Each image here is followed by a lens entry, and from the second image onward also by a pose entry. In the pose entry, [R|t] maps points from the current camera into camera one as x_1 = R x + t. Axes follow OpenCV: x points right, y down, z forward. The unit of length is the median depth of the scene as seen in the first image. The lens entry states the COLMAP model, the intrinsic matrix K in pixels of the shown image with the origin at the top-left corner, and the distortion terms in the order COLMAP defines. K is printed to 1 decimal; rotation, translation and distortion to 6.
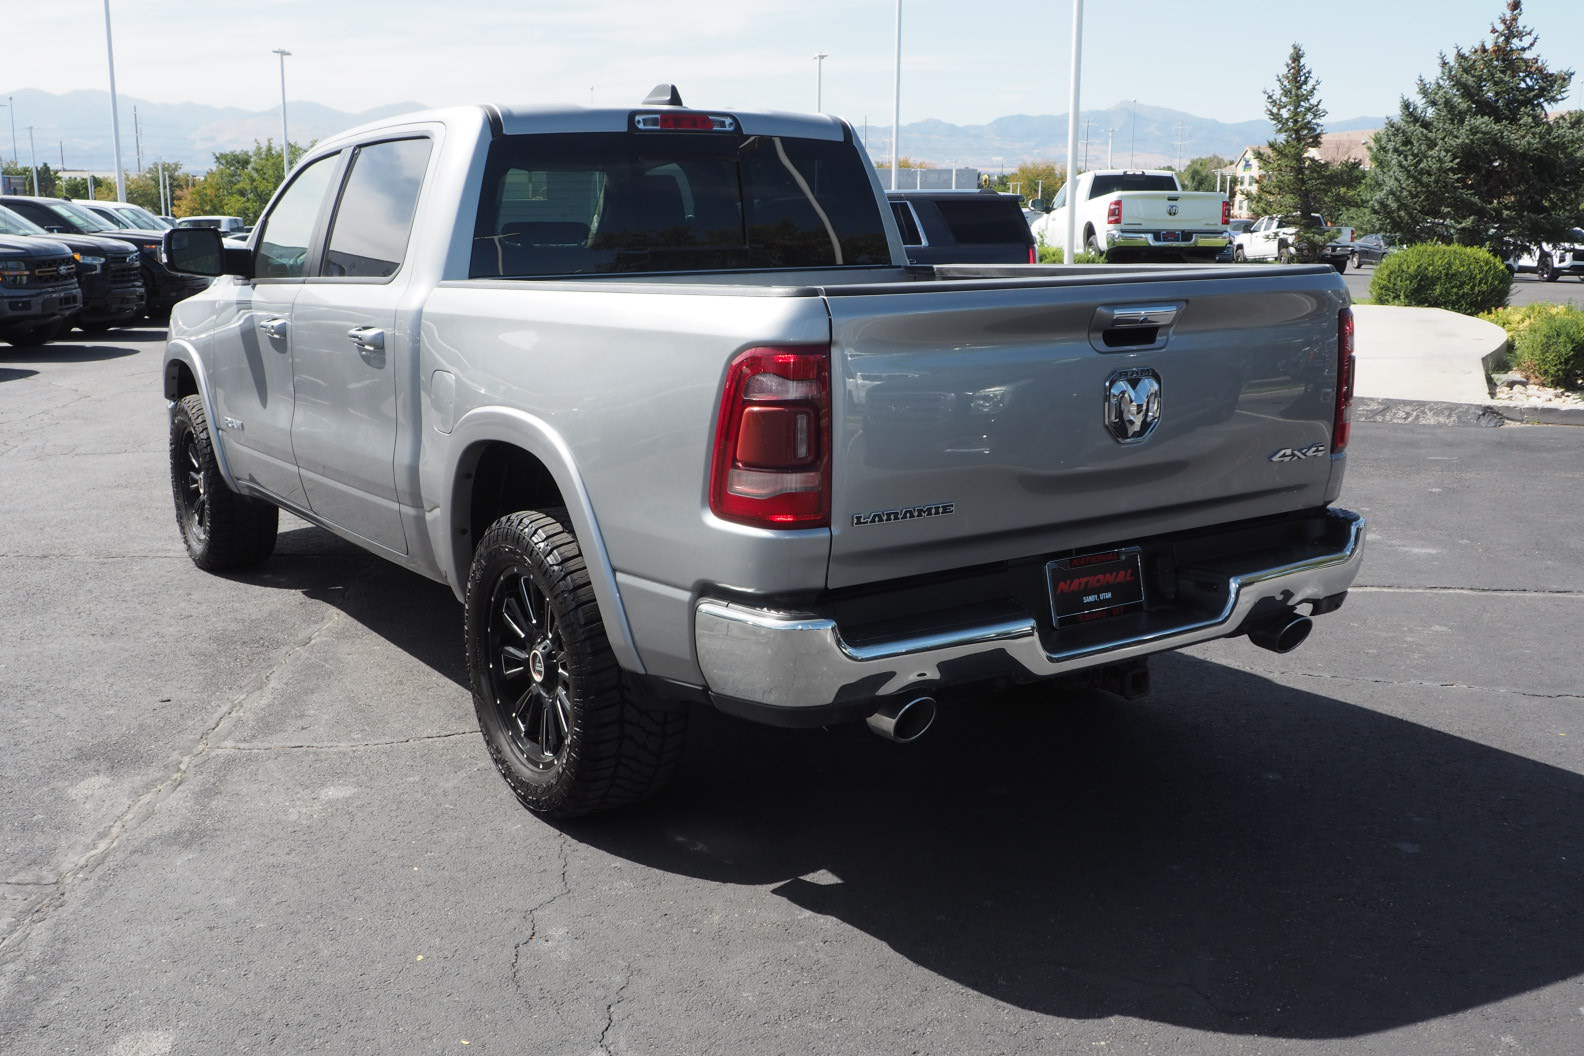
lens RADIAL K [[1553.2, 0, 792.0], [0, 1553.2, 528.0], [0, 0, 1]] dist [-0.012525, -0.000872]
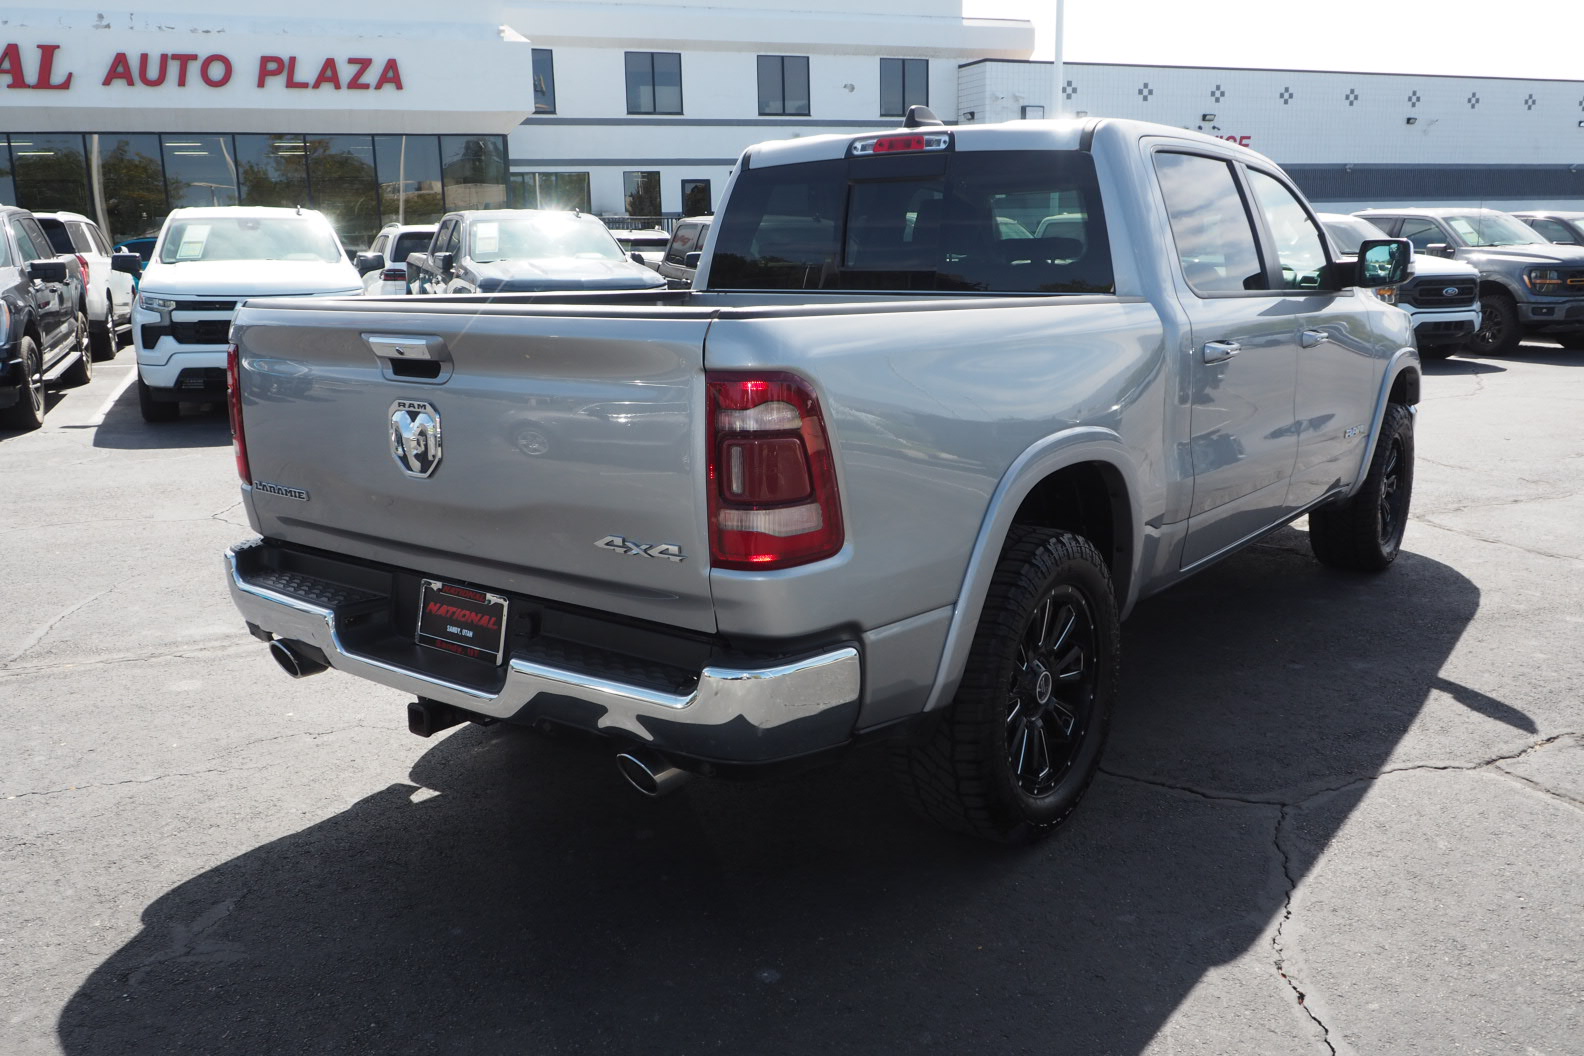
lens RADIAL K [[1308.0, 0, 786.7], [0, 1308.0, 535.4], [0, 0, 1]] dist [-0.013933, 0.003605]
pose [[0.326421, 0.208025, -0.922050, 0.947006], [-0.176812, 0.971701, 0.156632, -0.168686], [0.928540, 0.111902, 0.353965, 0.830259]]
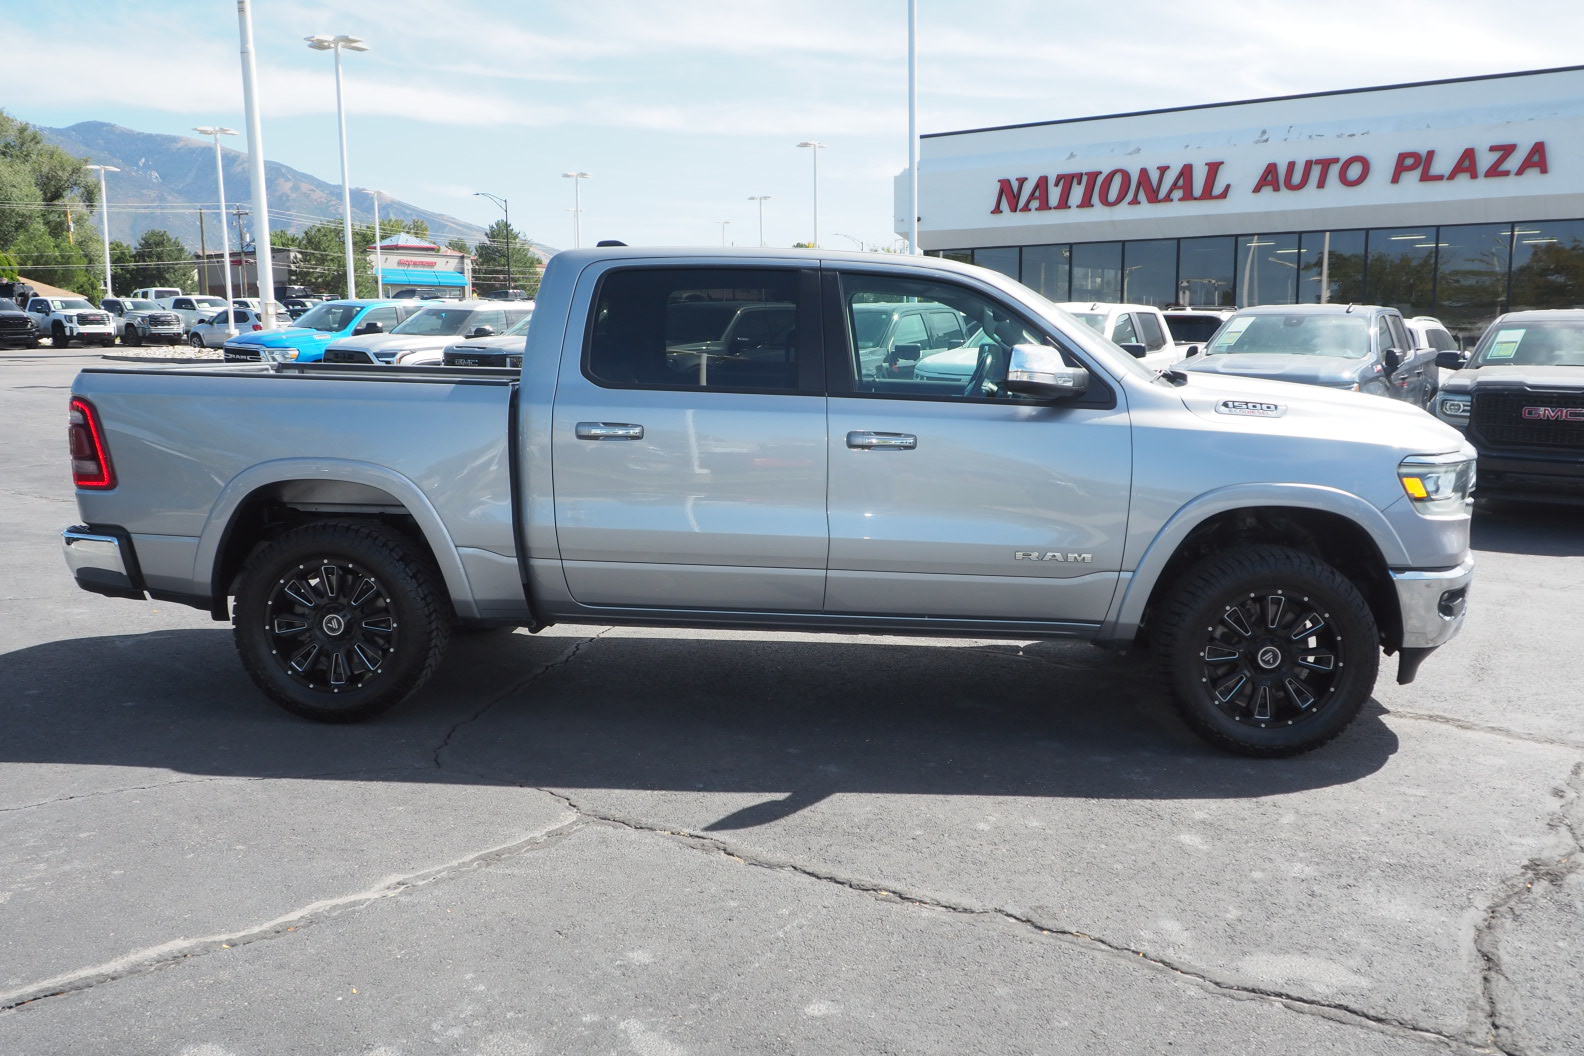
lens RADIAL K [[1308.0, 0, 786.7], [0, 1308.0, 535.4], [0, 0, 1]] dist [-0.013933, 0.003605]
pose [[-0.616554, 0.121827, -0.777830, 0.965623], [-0.157330, 0.948964, 0.273340, -0.483827], [0.771433, 0.290905, -0.565920, 2.361025]]
